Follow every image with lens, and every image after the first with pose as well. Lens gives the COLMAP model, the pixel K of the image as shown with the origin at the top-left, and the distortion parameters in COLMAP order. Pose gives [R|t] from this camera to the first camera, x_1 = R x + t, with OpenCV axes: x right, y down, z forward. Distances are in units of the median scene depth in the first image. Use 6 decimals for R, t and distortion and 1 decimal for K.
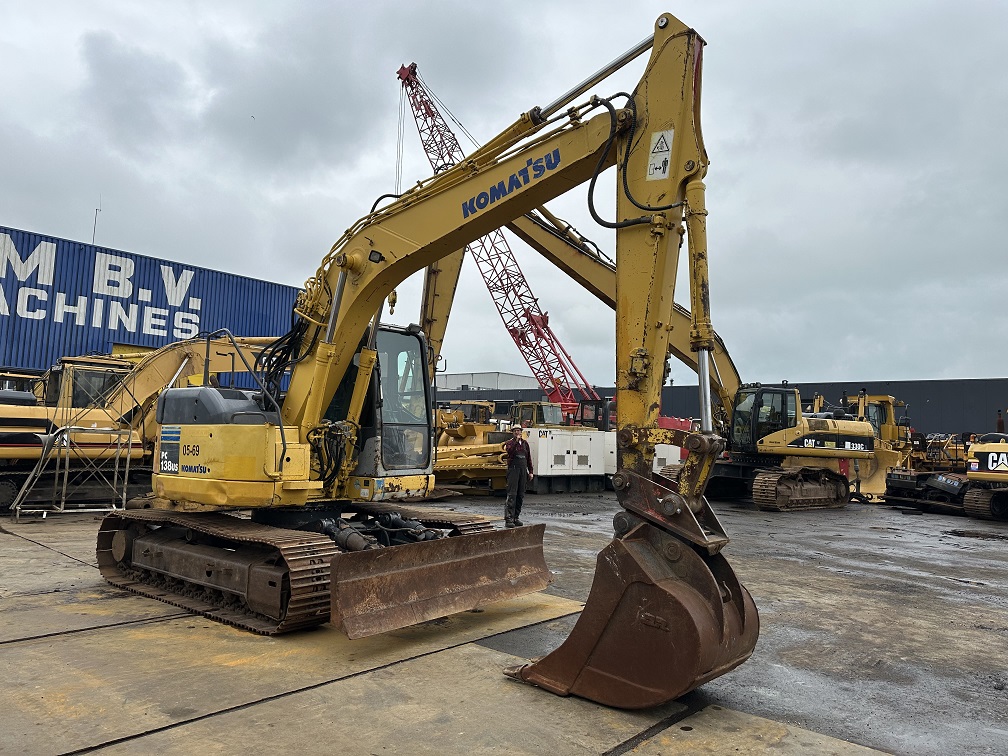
lens RADIAL K [[703.3, 0, 504.0], [0, 703.3, 378.0], [0, 0, 1]] dist [-0.008588, -0.007741]
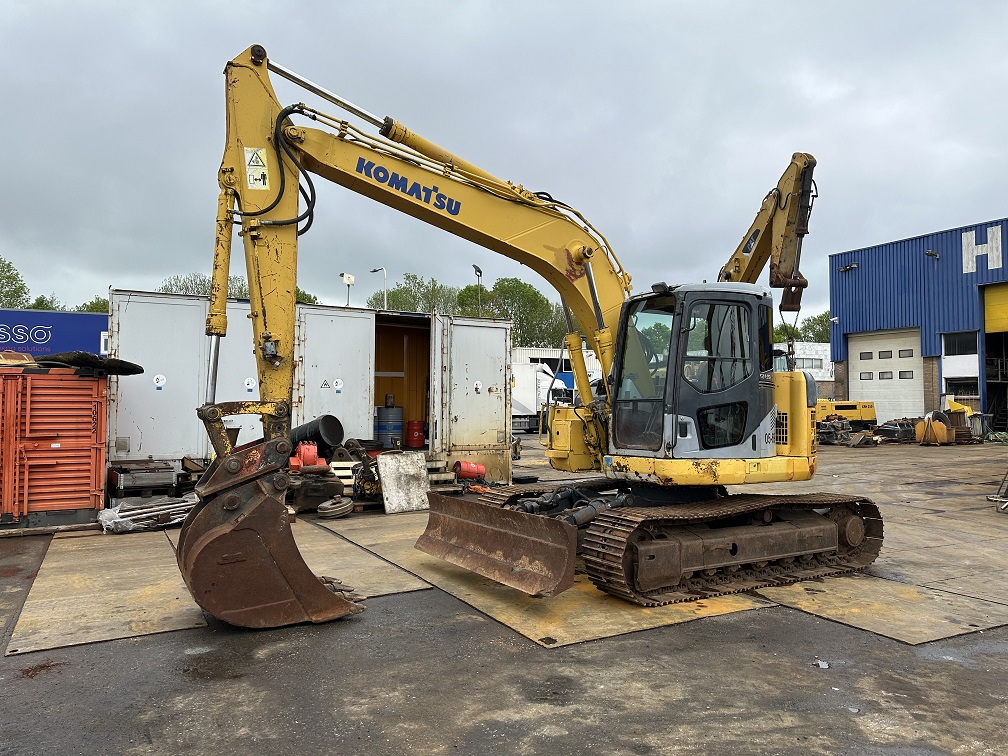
lens RADIAL K [[703.3, 0, 504.0], [0, 703.3, 378.0], [0, 0, 1]] dist [-0.008588, -0.007741]
pose [[-0.314179, -0.075252, -0.946376, 1.350165], [0.068157, 0.992493, -0.101546, 0.206191], [0.946914, -0.096406, -0.306692, 1.949426]]
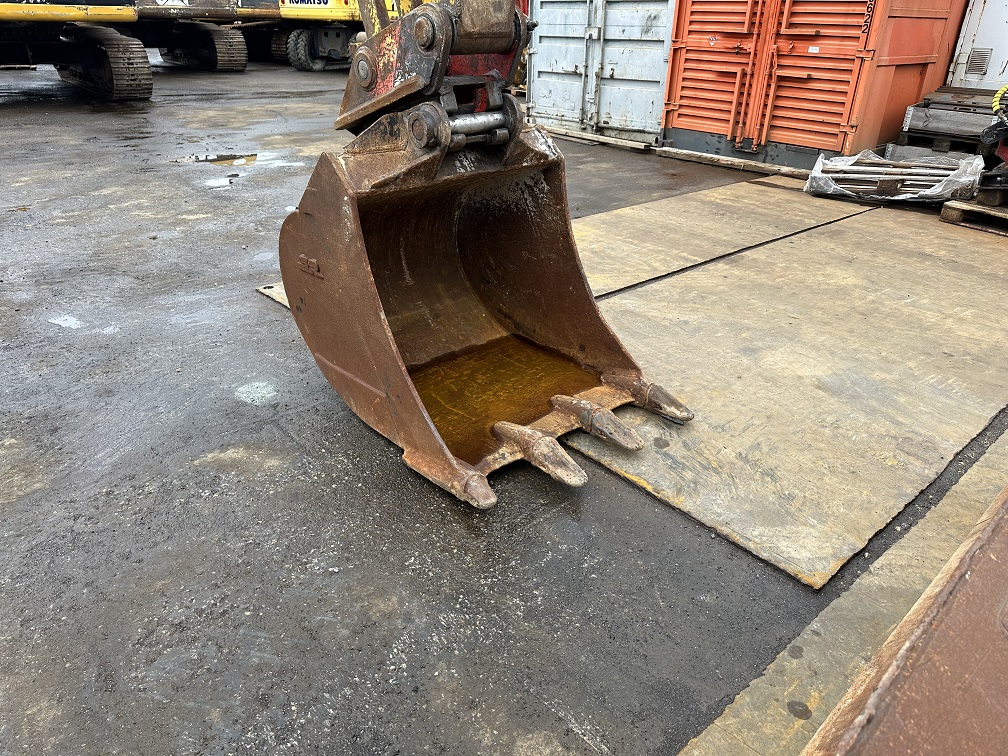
lens RADIAL K [[703.3, 0, 504.0], [0, 703.3, 378.0], [0, 0, 1]] dist [-0.008588, -0.007741]
pose [[-0.990648, -0.102811, 0.089702, 0.111860], [-0.060051, 0.918868, 0.389969, 0.201827], [-0.122518, 0.380935, -0.916448, 1.683205]]
